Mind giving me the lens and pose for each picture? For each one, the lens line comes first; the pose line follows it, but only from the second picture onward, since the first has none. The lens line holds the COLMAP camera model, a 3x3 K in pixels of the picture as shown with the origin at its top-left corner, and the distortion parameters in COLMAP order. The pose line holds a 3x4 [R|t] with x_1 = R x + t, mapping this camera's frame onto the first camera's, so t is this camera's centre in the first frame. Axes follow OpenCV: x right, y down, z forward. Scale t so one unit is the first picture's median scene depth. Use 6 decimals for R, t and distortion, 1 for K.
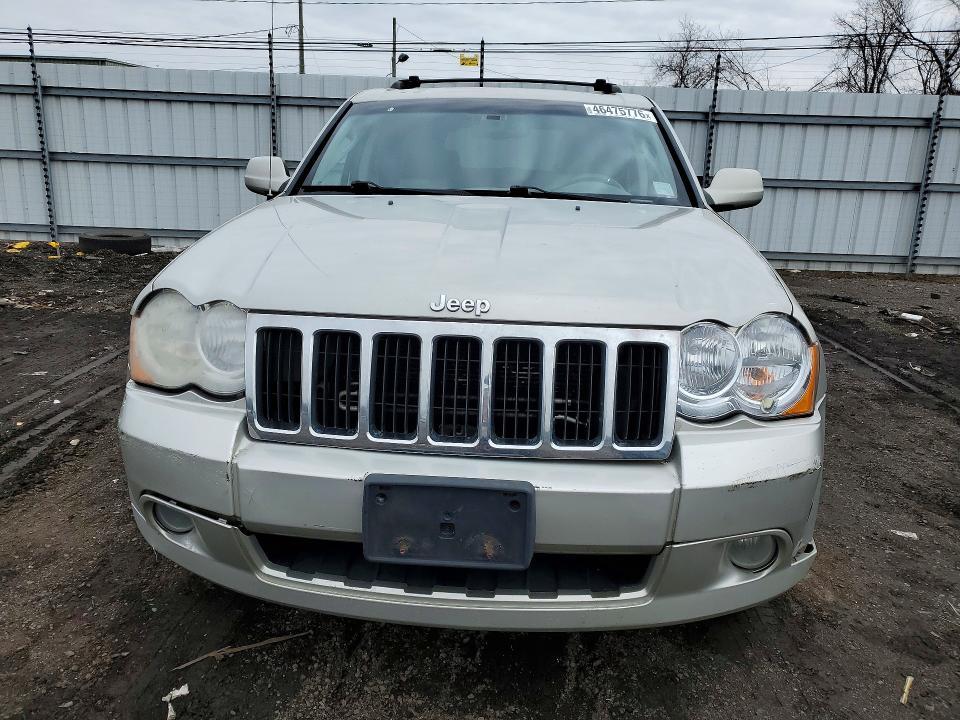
lens RADIAL K [[729.9, 0, 480.0], [0, 729.9, 360.0], [0, 0, 1]] dist [0.005868, -0.006382]
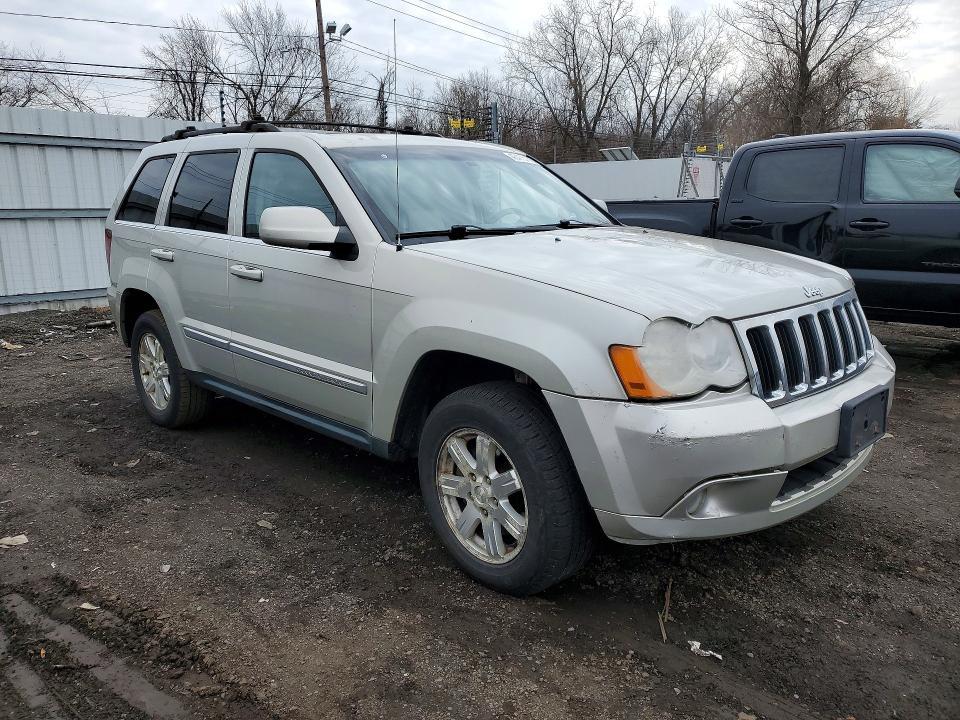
lens RADIAL K [[729.9, 0, 480.0], [0, 729.9, 360.0], [0, 0, 1]] dist [0.005868, -0.006382]
pose [[0.673267, -0.183541, 0.716257, -0.870630], [0.209297, 0.976389, 0.053466, -0.089742], [-0.709159, 0.113913, 0.695785, 0.216965]]
